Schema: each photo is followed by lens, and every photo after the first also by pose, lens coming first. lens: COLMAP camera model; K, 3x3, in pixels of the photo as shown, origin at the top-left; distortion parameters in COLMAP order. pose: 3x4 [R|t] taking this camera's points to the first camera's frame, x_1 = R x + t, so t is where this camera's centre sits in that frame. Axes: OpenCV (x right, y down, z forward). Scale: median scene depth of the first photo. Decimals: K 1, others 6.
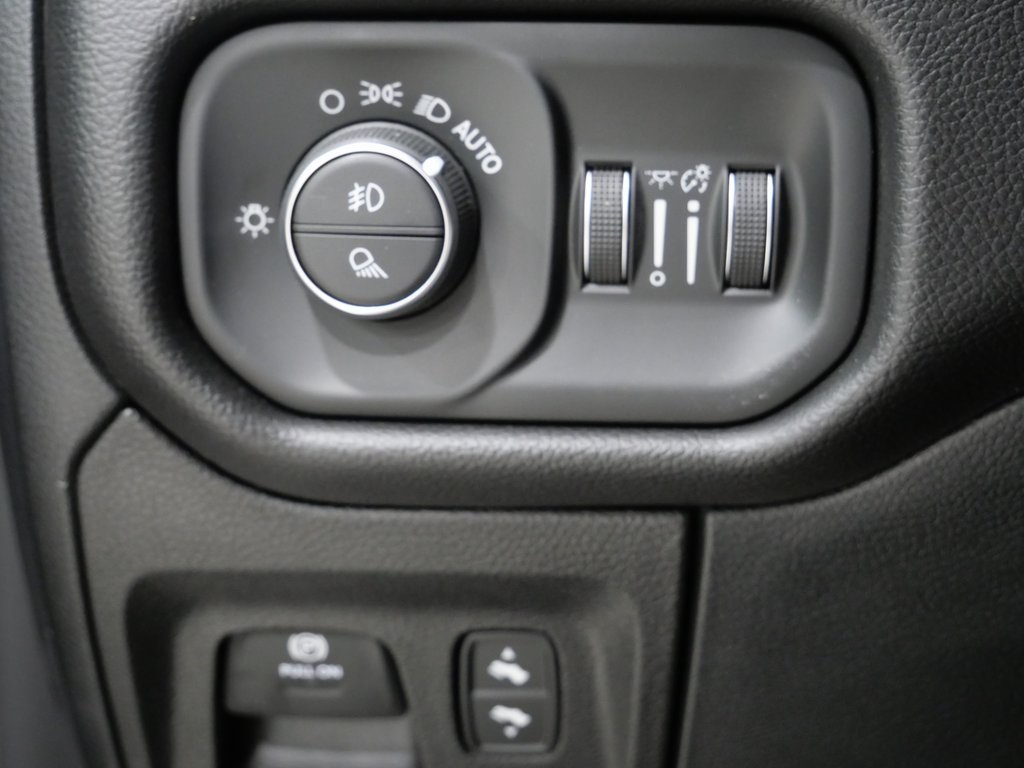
lens RADIAL K [[1614.4, 0, 512.0], [0, 1614.4, 382.8], [0, 0, 1]] dist [0.128218, 0.000000]
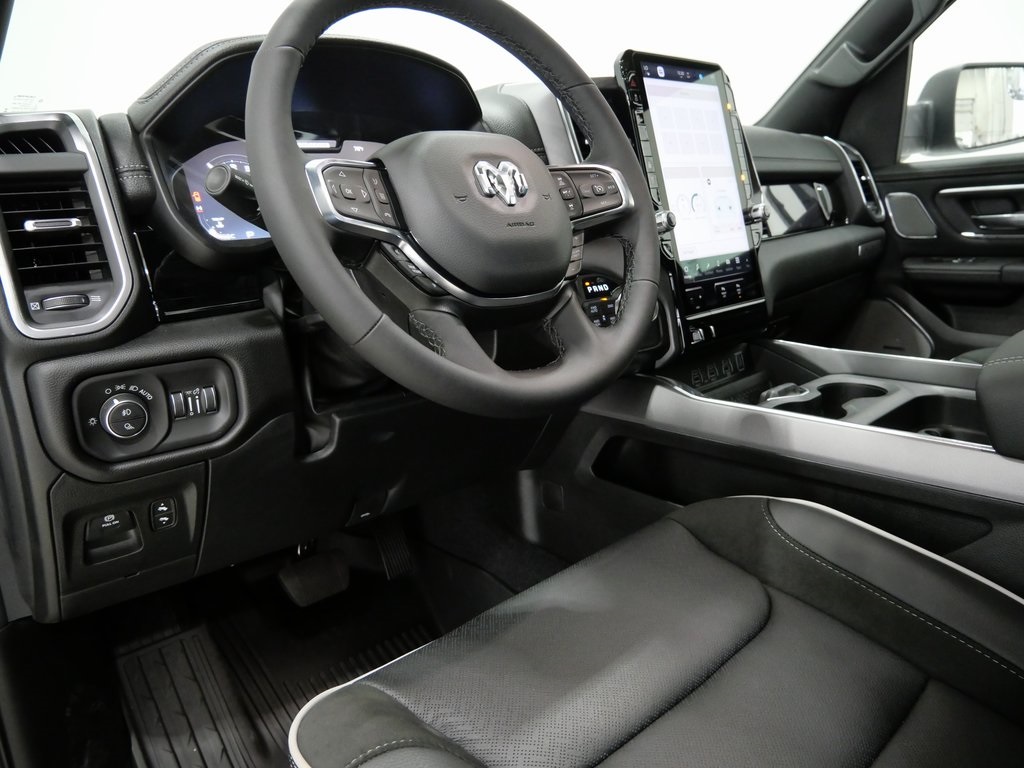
lens RADIAL K [[728.6, 0, 511.0], [0, 728.6, 383.6], [0, 0, 1]] dist [-0.002622, -0.001112]
pose [[0.729838, -0.196911, 0.654647, -0.593098], [0.160884, 0.980195, 0.115470, -0.244056], [-0.664420, 0.021048, 0.747063, -1.168430]]
